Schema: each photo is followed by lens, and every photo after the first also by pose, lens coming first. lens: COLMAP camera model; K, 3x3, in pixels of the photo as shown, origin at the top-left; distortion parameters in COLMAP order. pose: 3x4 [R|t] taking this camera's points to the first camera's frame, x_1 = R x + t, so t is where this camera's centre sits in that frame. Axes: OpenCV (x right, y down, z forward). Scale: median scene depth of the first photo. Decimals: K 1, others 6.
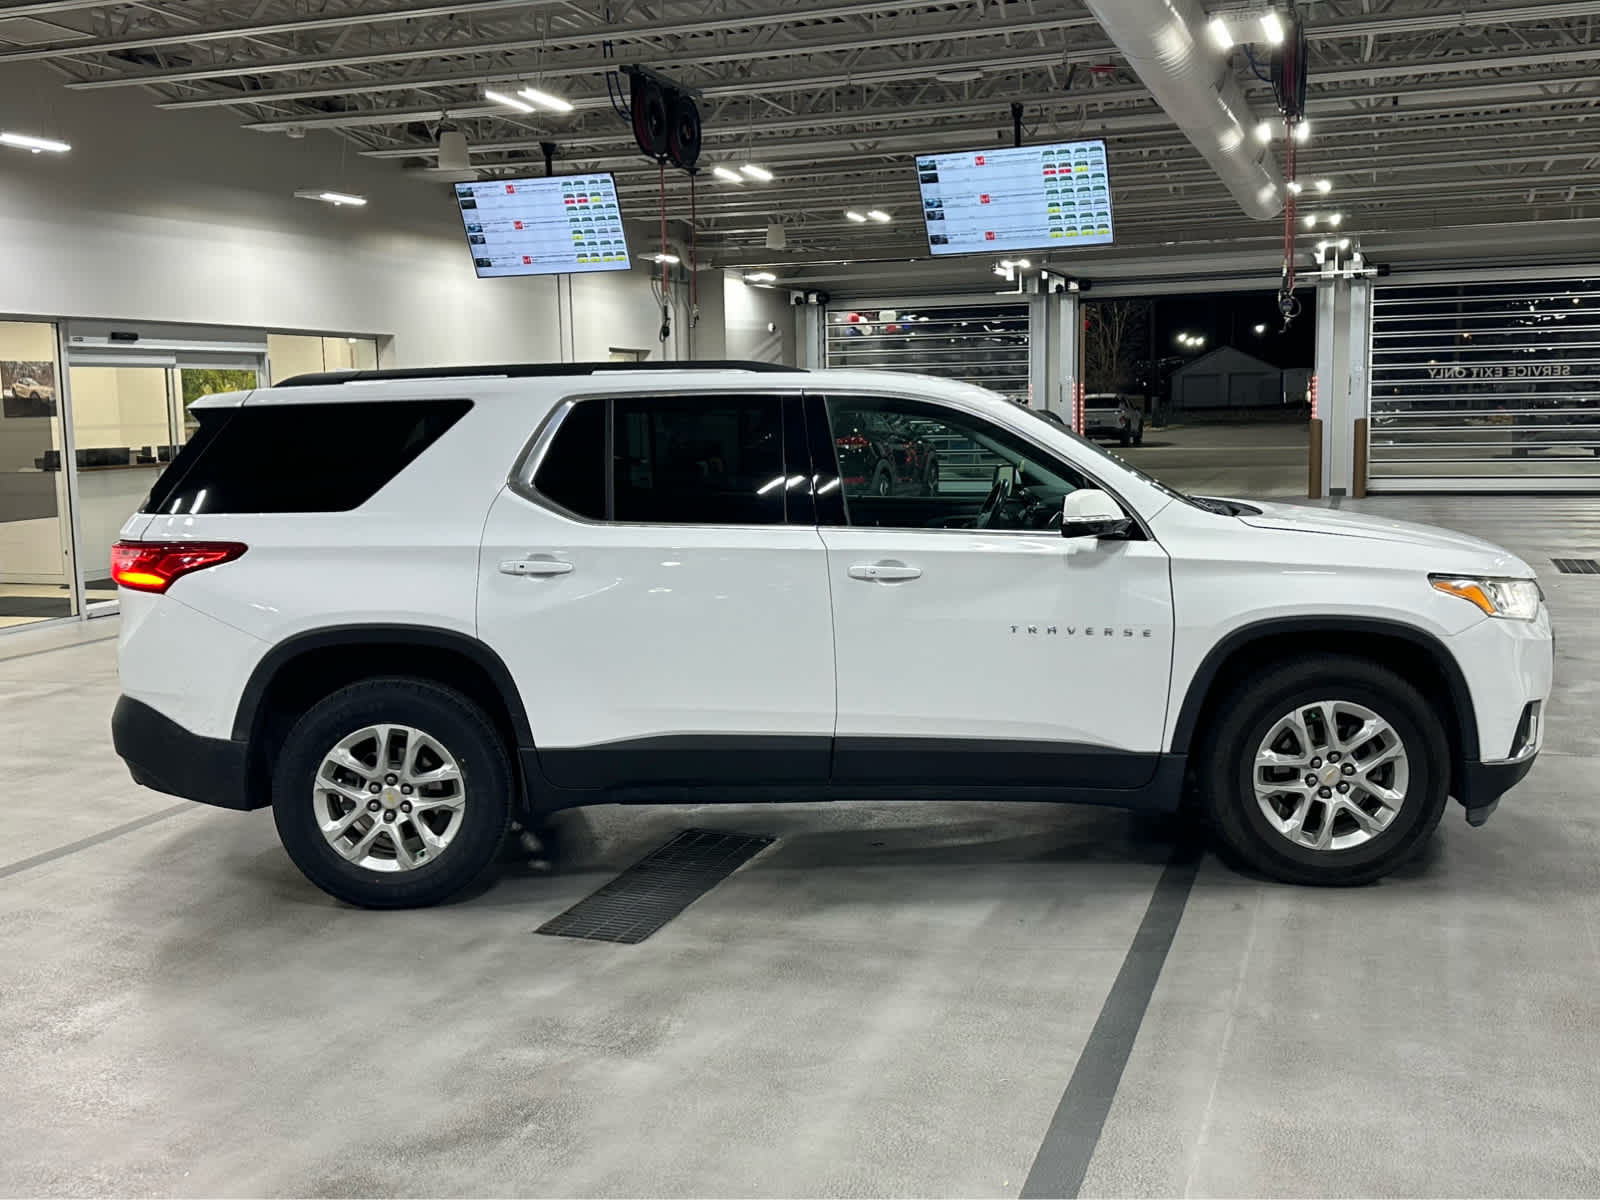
lens RADIAL K [[1611.7, 0, 793.0], [0, 1611.7, 582.3], [0, 0, 1]] dist [0.196244, -0.414616]
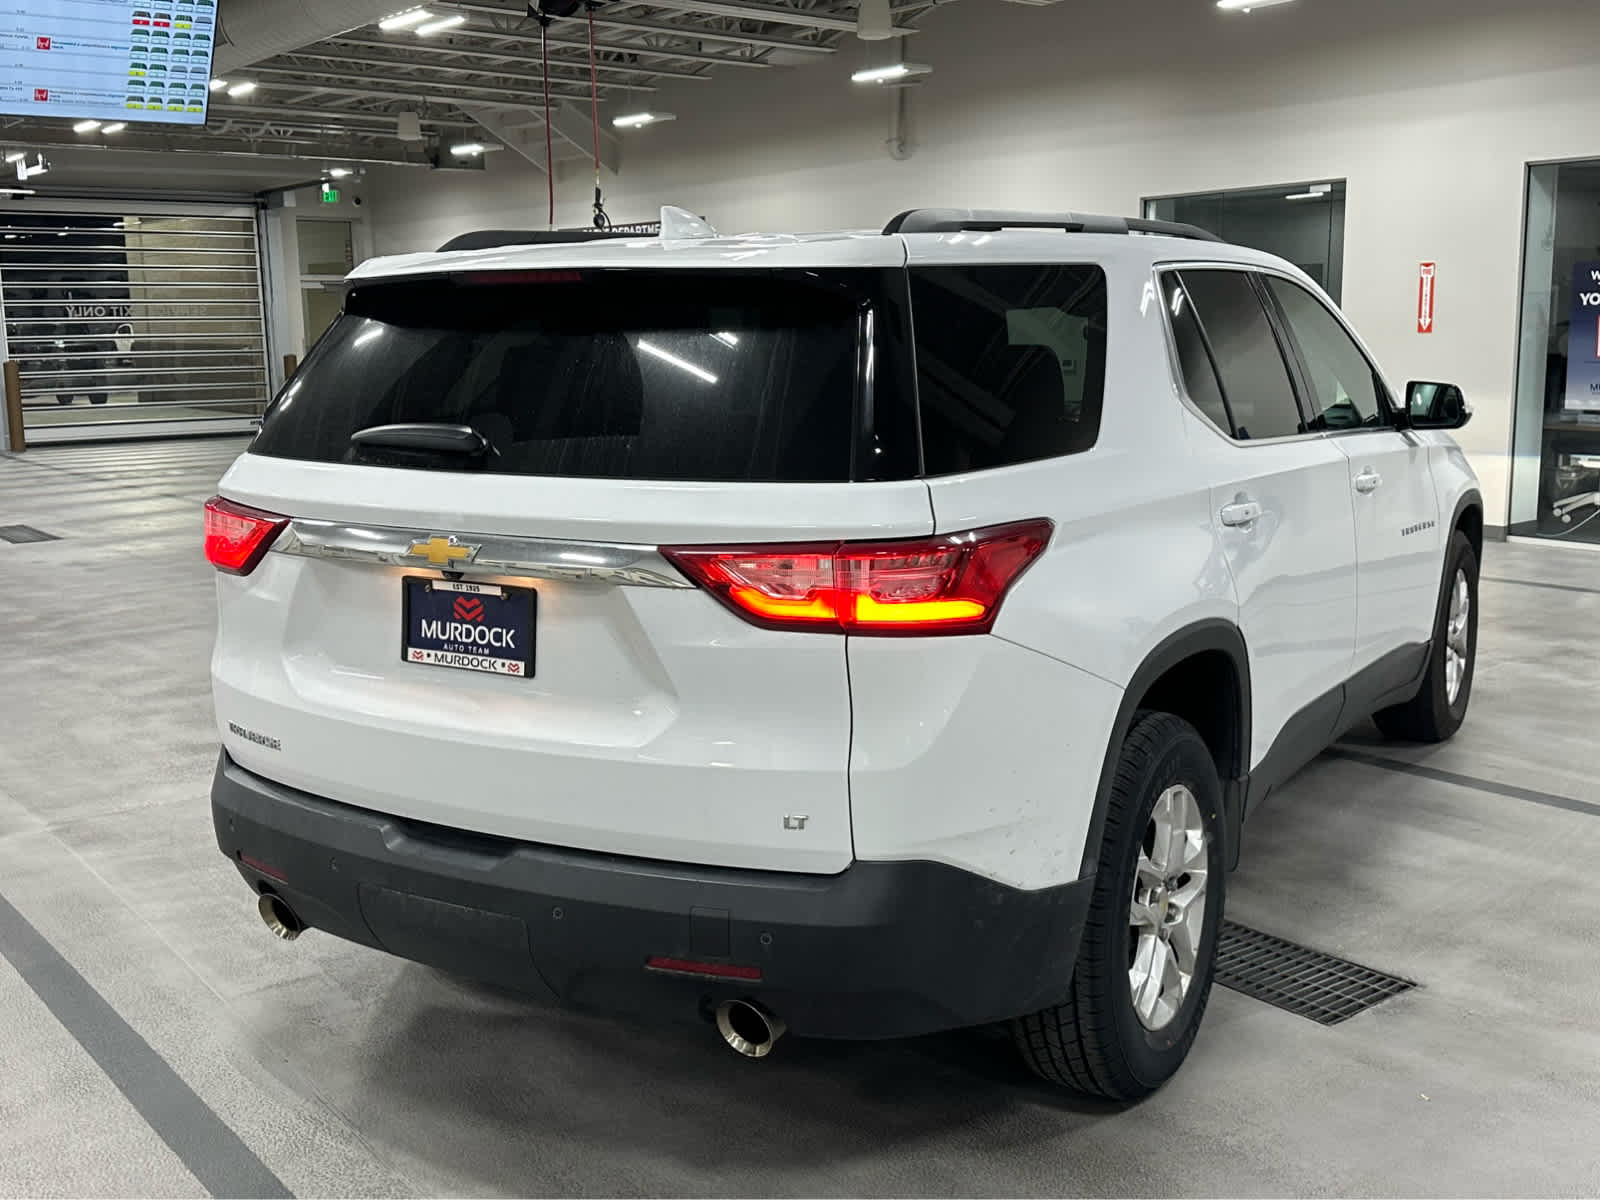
lens RADIAL K [[1626.8, 0, 788.3], [0, 1626.8, 562.7], [0, 0, 1]] dist [0.126391, -0.228476]
pose [[0.519181, -0.113585, 0.847083, -0.834378], [0.101096, 0.992333, 0.071099, -0.055724], [-0.848664, 0.048724, 0.526684, 0.785801]]
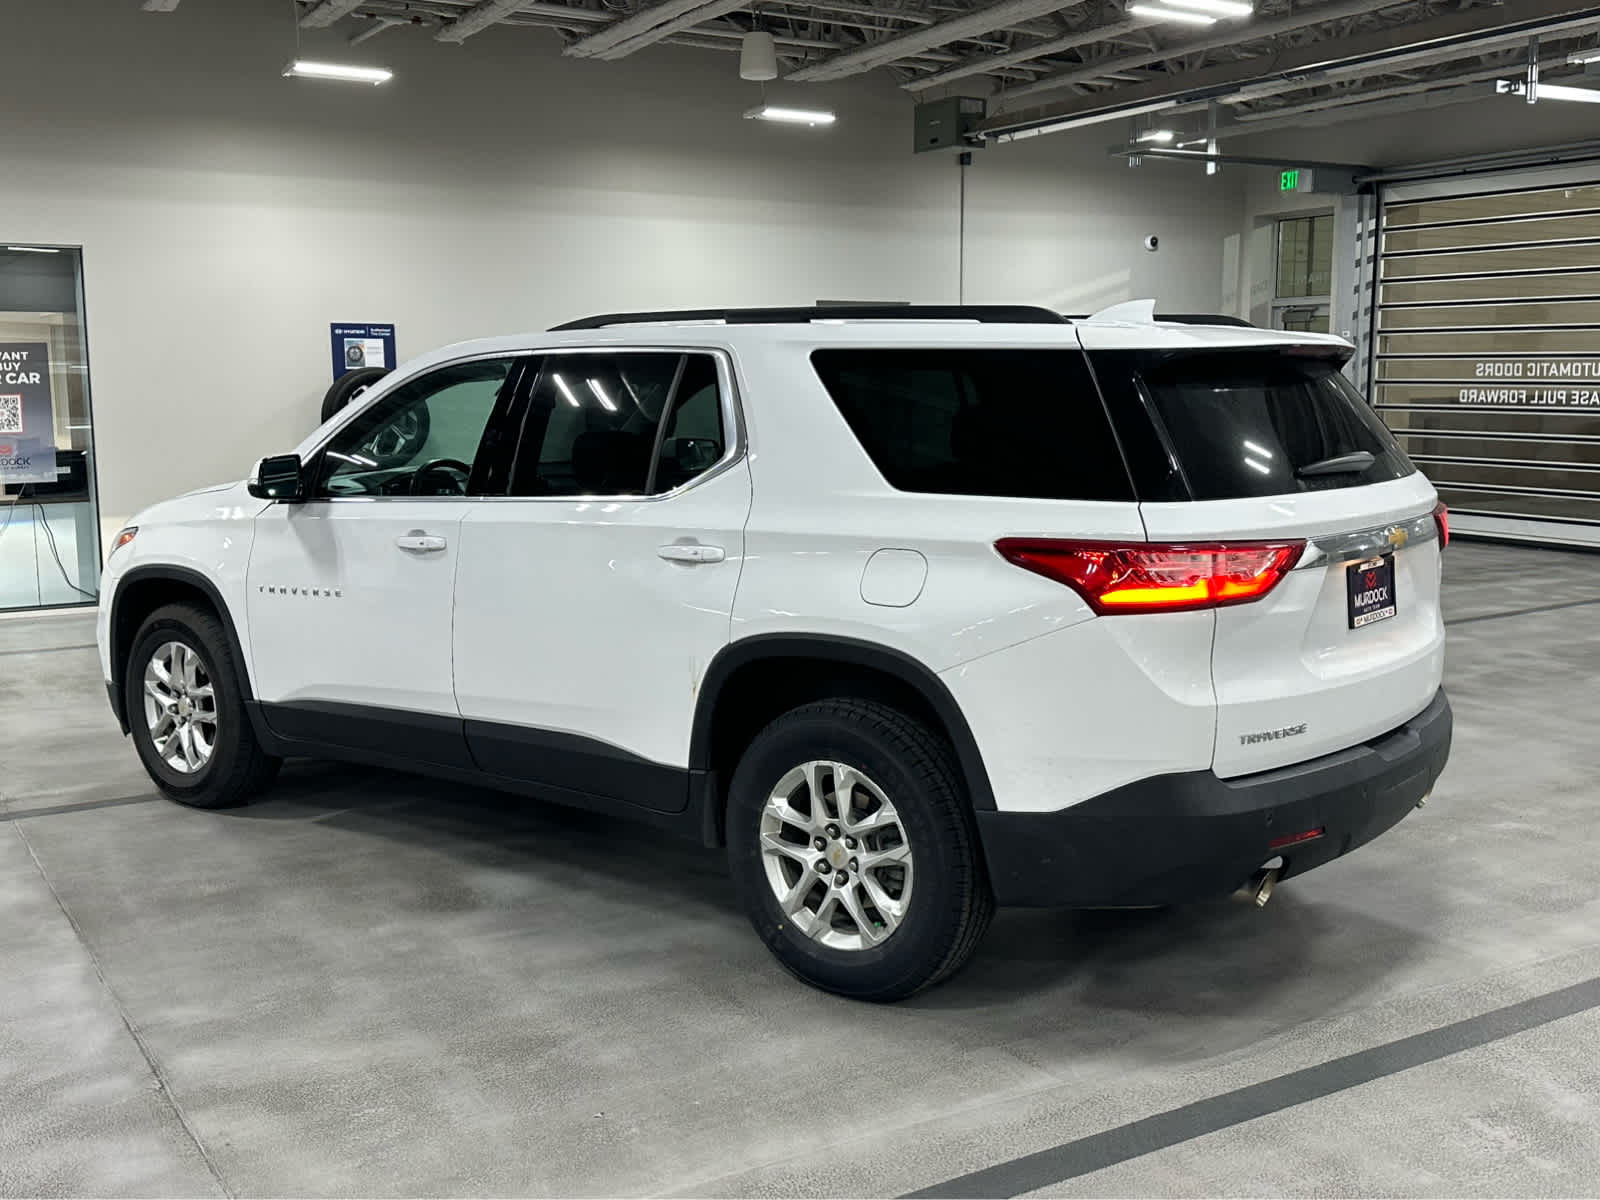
lens RADIAL K [[1611.7, 0, 793.0], [0, 1611.7, 582.3], [0, 0, 1]] dist [0.196244, -0.414616]
pose [[-0.777054, -0.052011, 0.627282, -0.708219], [0.097711, 0.974531, 0.201845, -0.195247], [-0.621804, 0.218137, -0.752181, 1.916202]]
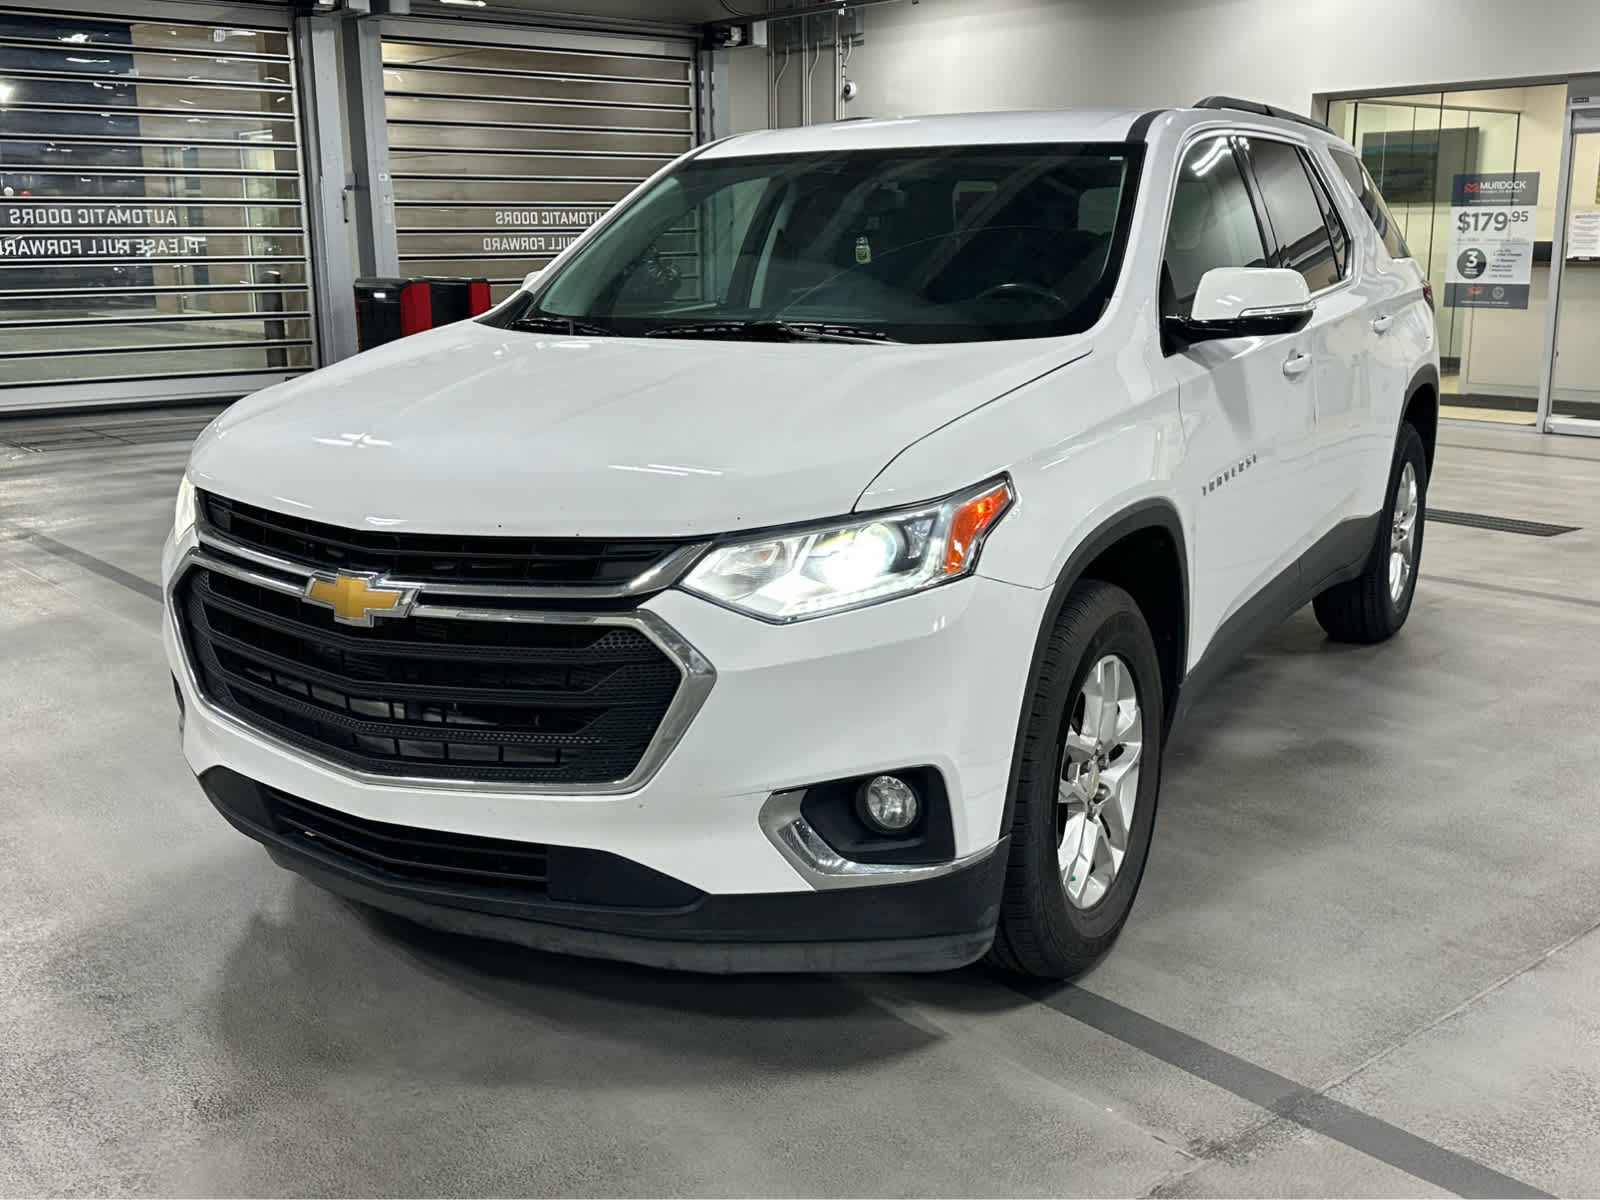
lens RADIAL K [[1611.7, 0, 793.0], [0, 1611.7, 582.3], [0, 0, 1]] dist [0.196244, -0.414616]
pose [[-0.500764, 0.207470, -0.840352, 0.863264], [-0.073649, 0.957117, 0.280185, -0.149669], [0.862445, 0.202198, -0.464010, 1.508398]]
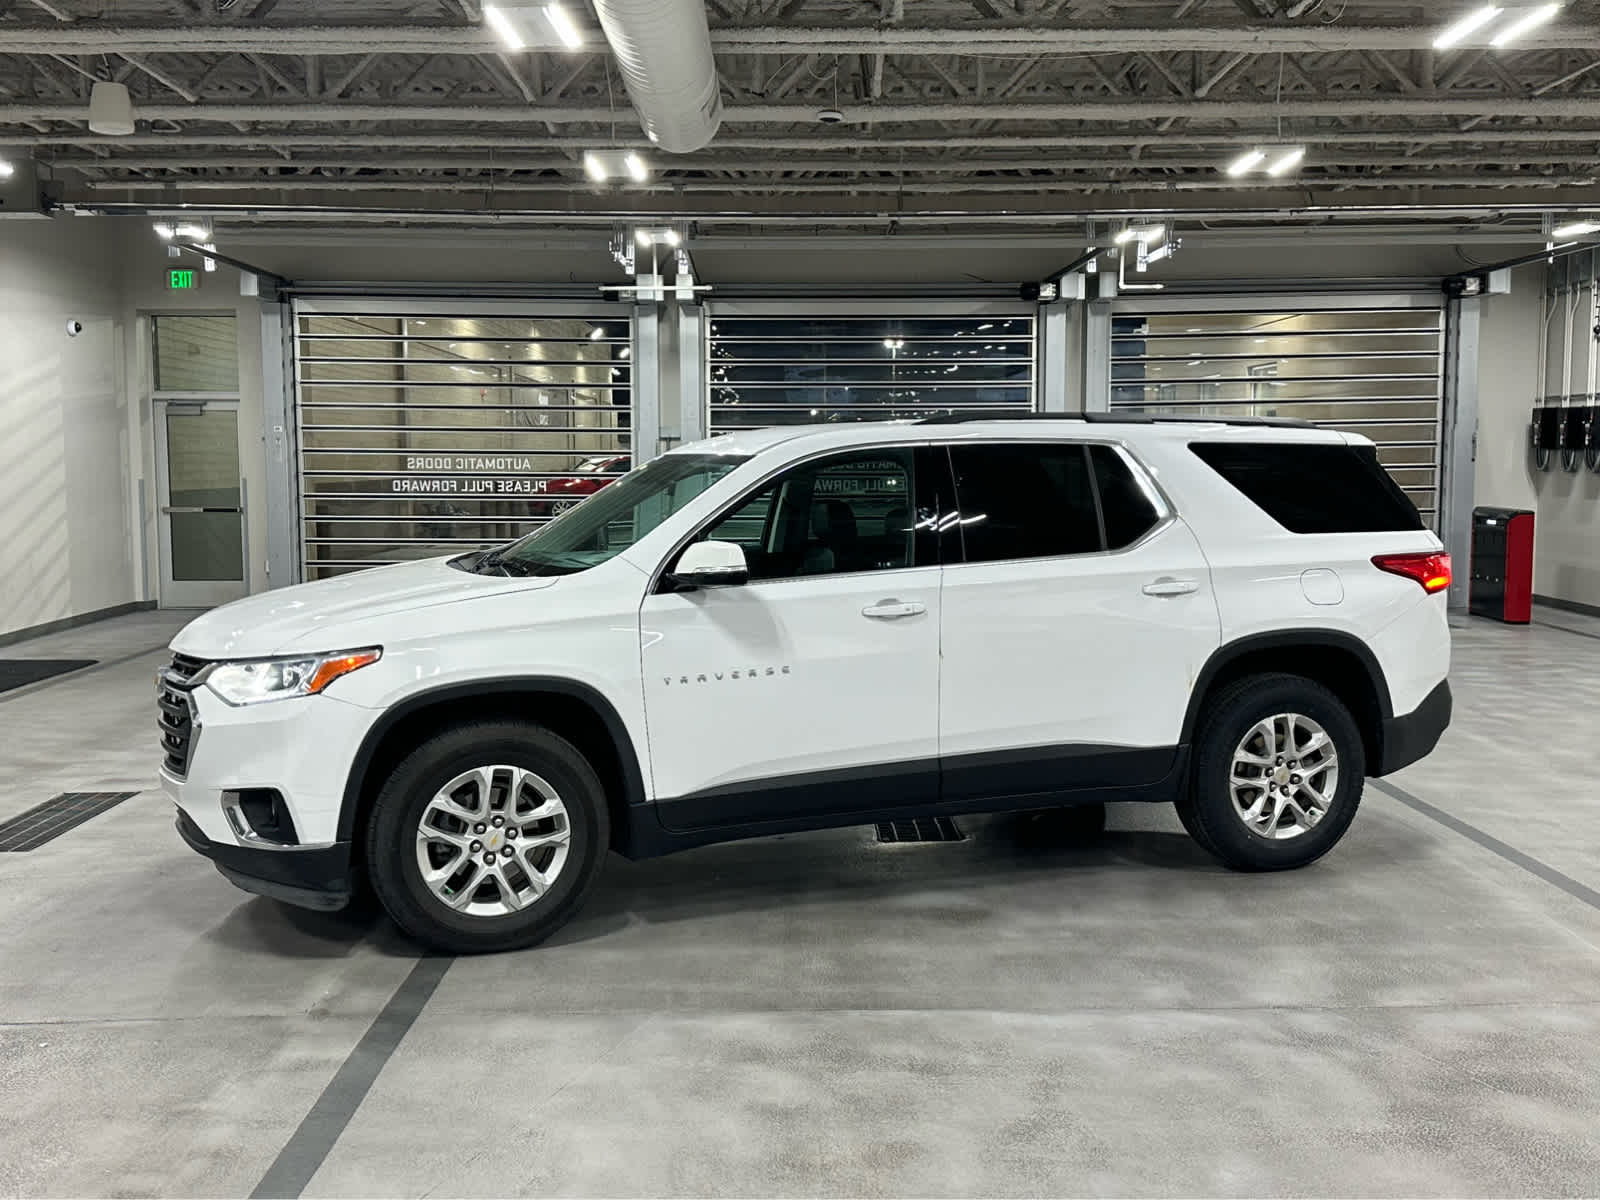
lens RADIAL K [[1611.7, 0, 793.0], [0, 1611.7, 582.3], [0, 0, 1]] dist [0.196244, -0.414616]
pose [[-0.935878, 0.053544, -0.348232, 0.492318], [-0.015663, 0.981084, 0.192946, -0.269639], [0.351976, 0.186029, -0.917337, 2.283146]]
